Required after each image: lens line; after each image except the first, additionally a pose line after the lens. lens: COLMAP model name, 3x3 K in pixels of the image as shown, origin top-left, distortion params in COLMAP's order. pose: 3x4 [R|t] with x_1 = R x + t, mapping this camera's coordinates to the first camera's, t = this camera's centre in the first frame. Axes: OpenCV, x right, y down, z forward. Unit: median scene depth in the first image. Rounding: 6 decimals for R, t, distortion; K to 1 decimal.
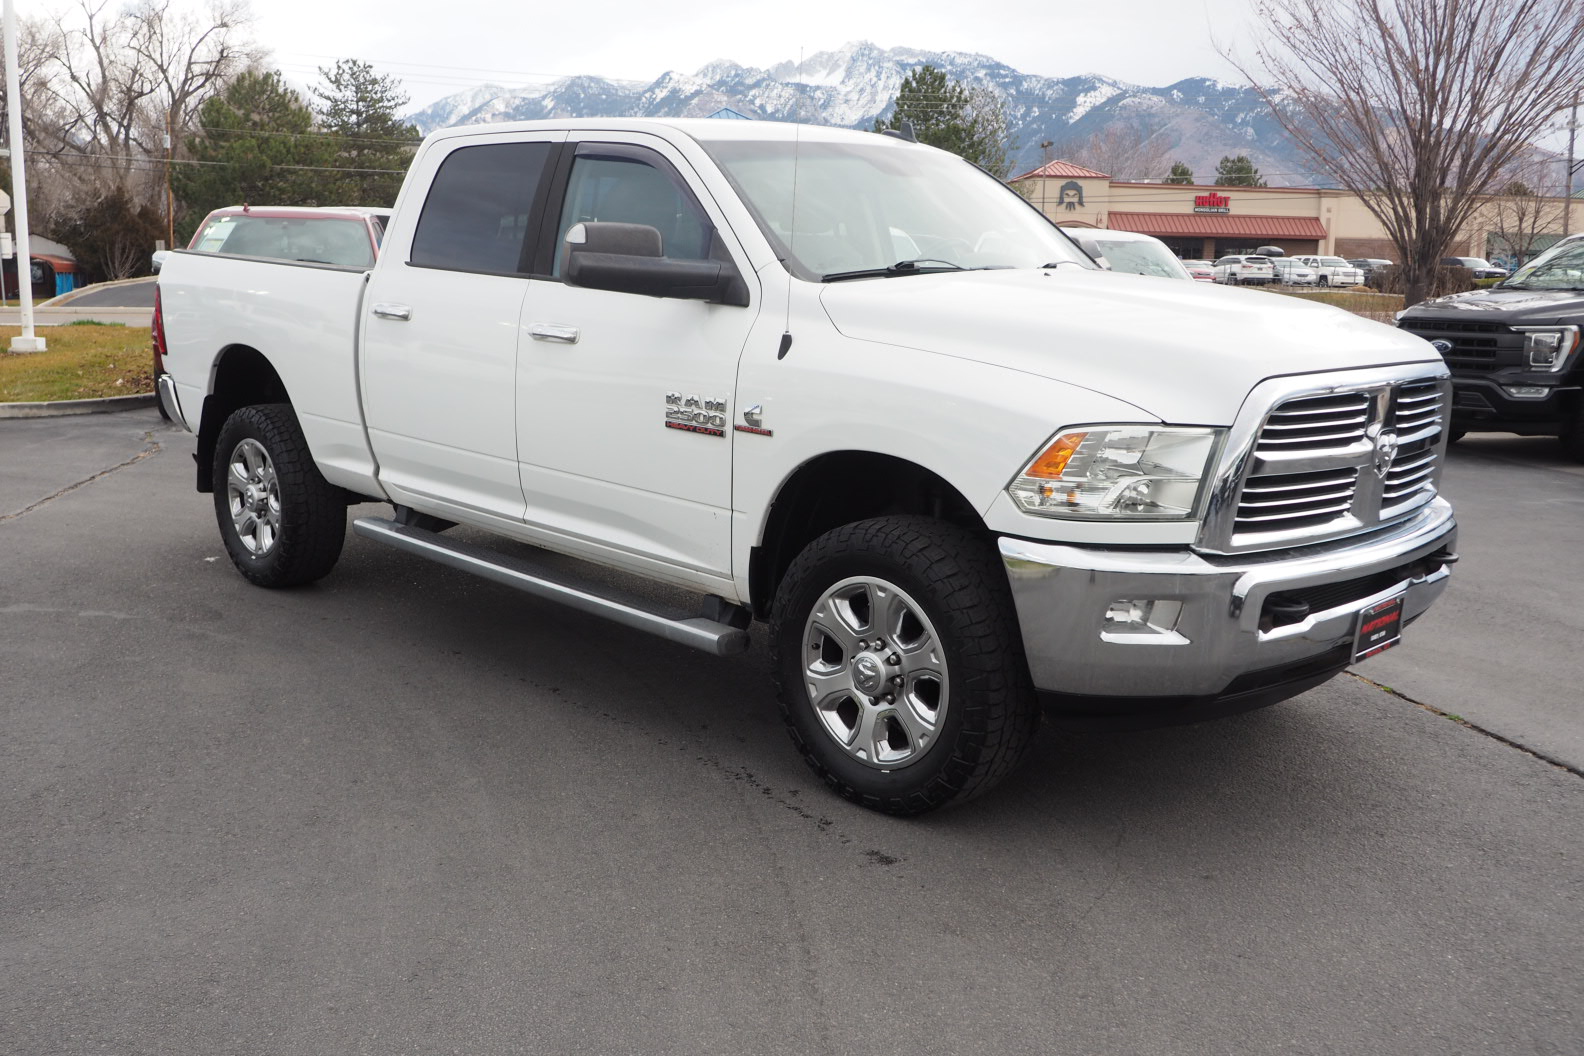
lens RADIAL K [[1506.4, 0, 781.3], [0, 1506.4, 536.6], [0, 0, 1]] dist [0.012549, 0.000000]
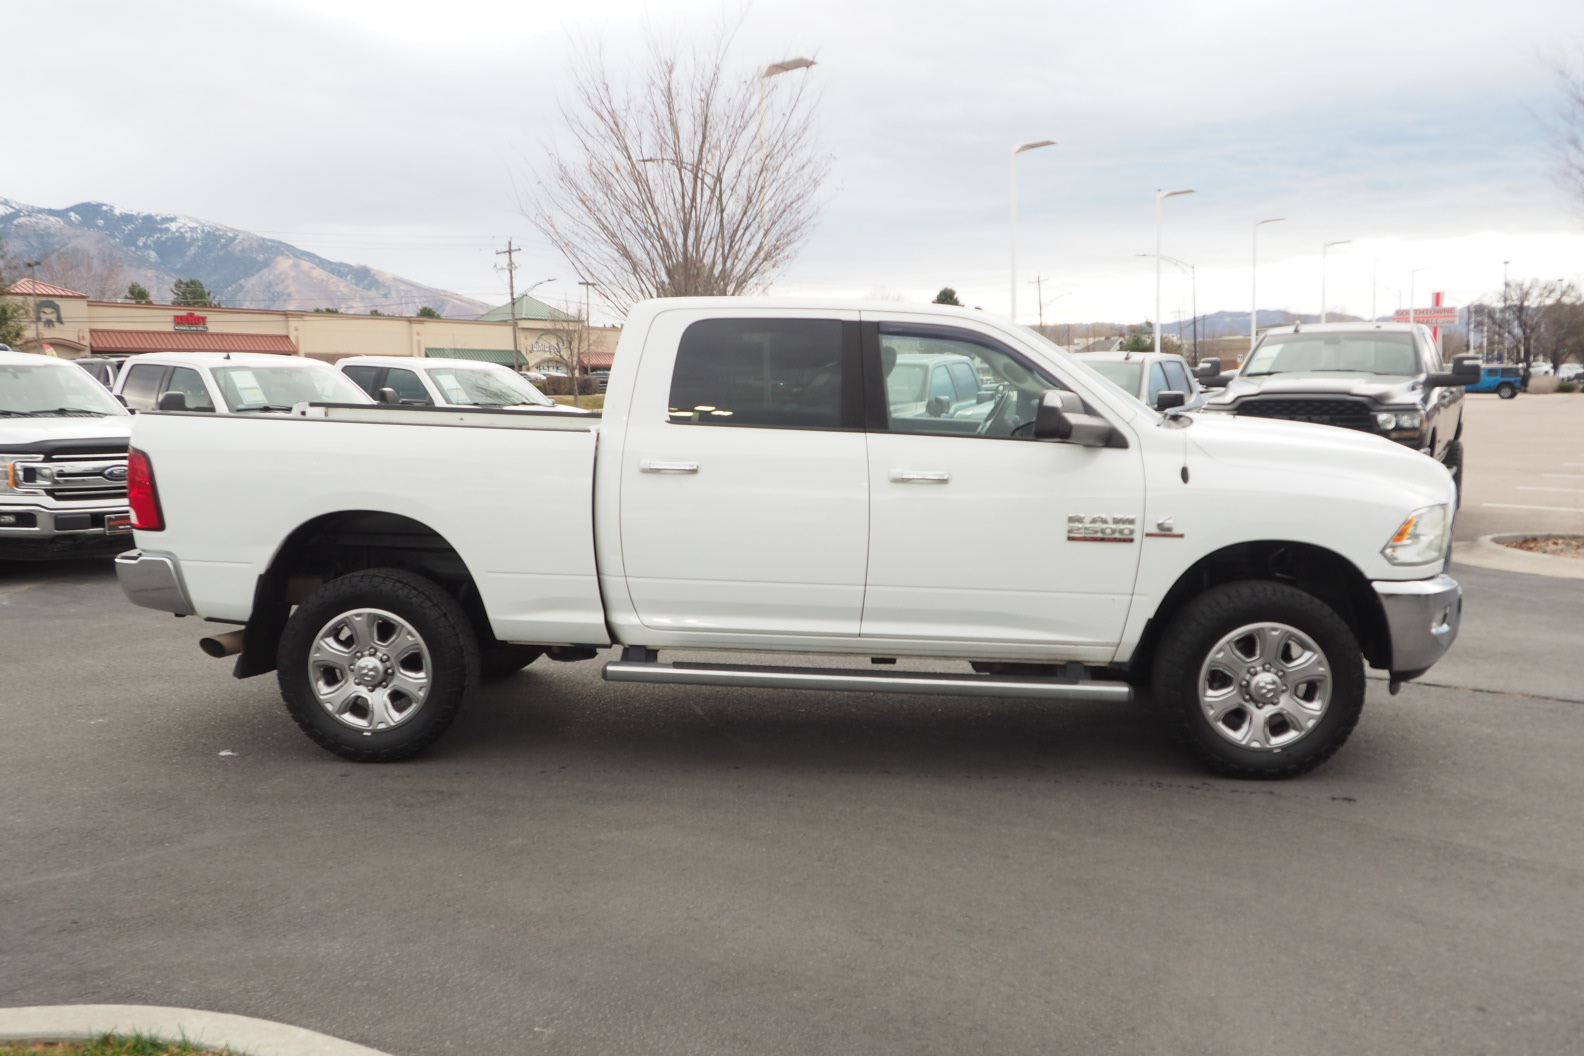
lens RADIAL K [[1342.7, 0, 780.2], [0, 1342.7, 522.2], [0, 0, 1]] dist [-0.007675, -0.004028]
pose [[0.737282, -0.090093, 0.669551, -0.895289], [0.134987, 0.990729, -0.015332, -0.088931], [-0.661962, 0.101685, 0.742608, 0.240878]]
